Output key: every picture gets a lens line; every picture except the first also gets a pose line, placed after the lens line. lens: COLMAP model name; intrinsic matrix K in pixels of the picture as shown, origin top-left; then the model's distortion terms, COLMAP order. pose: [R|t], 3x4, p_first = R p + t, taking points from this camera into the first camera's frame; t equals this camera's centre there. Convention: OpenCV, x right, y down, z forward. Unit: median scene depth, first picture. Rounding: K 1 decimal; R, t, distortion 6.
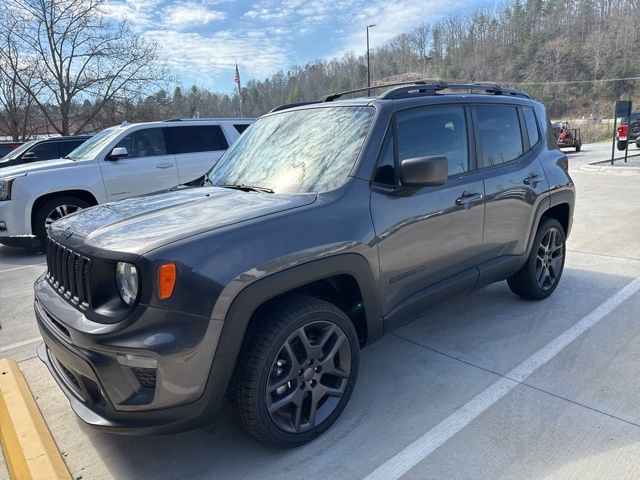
lens RADIAL K [[456.5, 0, 320.0], [0, 456.5, 240.0], [0, 0, 1]] dist [0.033554, -0.034961]
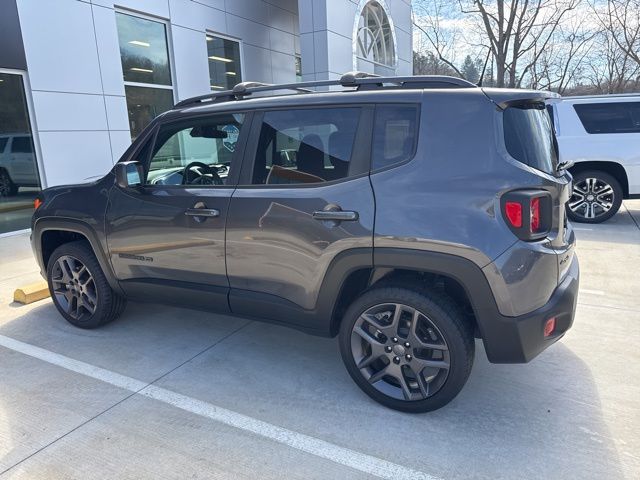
lens RADIAL K [[453.1, 0, 321.6], [0, 453.1, 238.7], [0, 0, 1]] dist [0.027346, -0.029493]
pose [[0.356666, 0.252360, -0.899502, 0.086023], [-0.192833, 0.961978, 0.193426, -0.018027], [0.914114, 0.104465, 0.391768, 0.057582]]
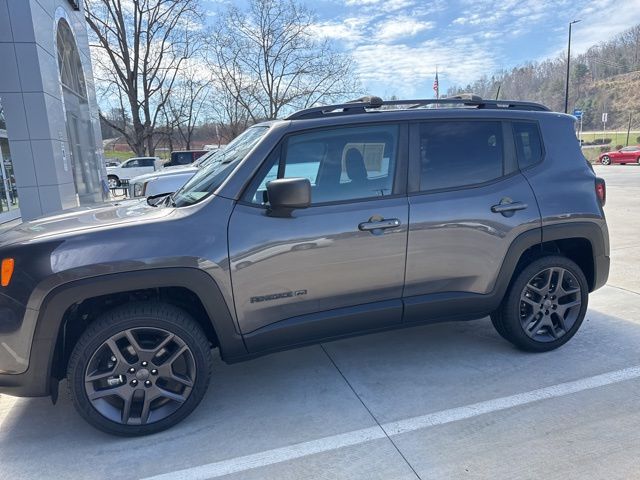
lens RADIAL K [[453.1, 0, 321.6], [0, 453.1, 238.7], [0, 0, 1]] dist [0.027346, -0.029493]
pose [[0.914748, 0.085309, -0.394915, 0.038591], [-0.091966, 0.995760, 0.002081, -0.003535], [0.393418, 0.034415, 0.918715, 0.008092]]
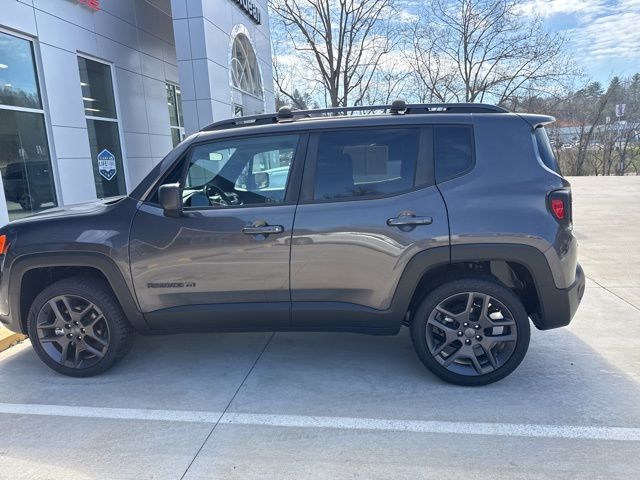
lens RADIAL K [[453.1, 0, 321.6], [0, 453.1, 238.7], [0, 0, 1]] dist [0.027346, -0.029493]
pose [[0.655570, 0.159313, -0.738138, 0.074989], [-0.154825, 0.985083, 0.075104, -0.010951], [0.739092, 0.065046, 0.670456, 0.029946]]
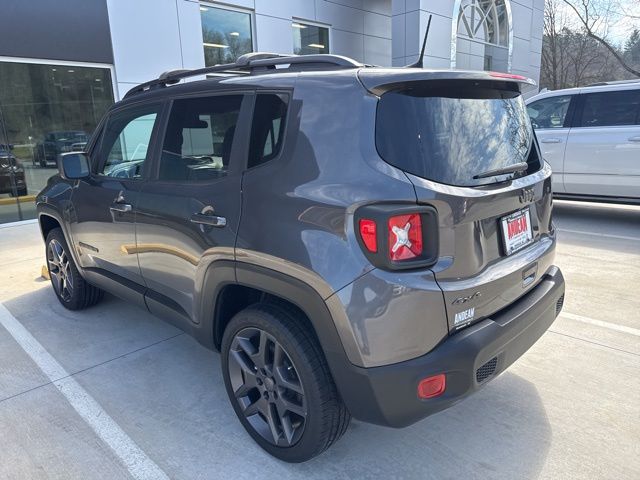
lens RADIAL K [[453.1, 0, 321.6], [0, 453.1, 238.7], [0, 0, 1]] dist [0.027346, -0.029493]
pose [[0.086986, 0.291087, -0.952734, 0.083797], [-0.193831, 0.943027, 0.270424, -0.023794], [0.977171, 0.161146, 0.138451, 0.085321]]
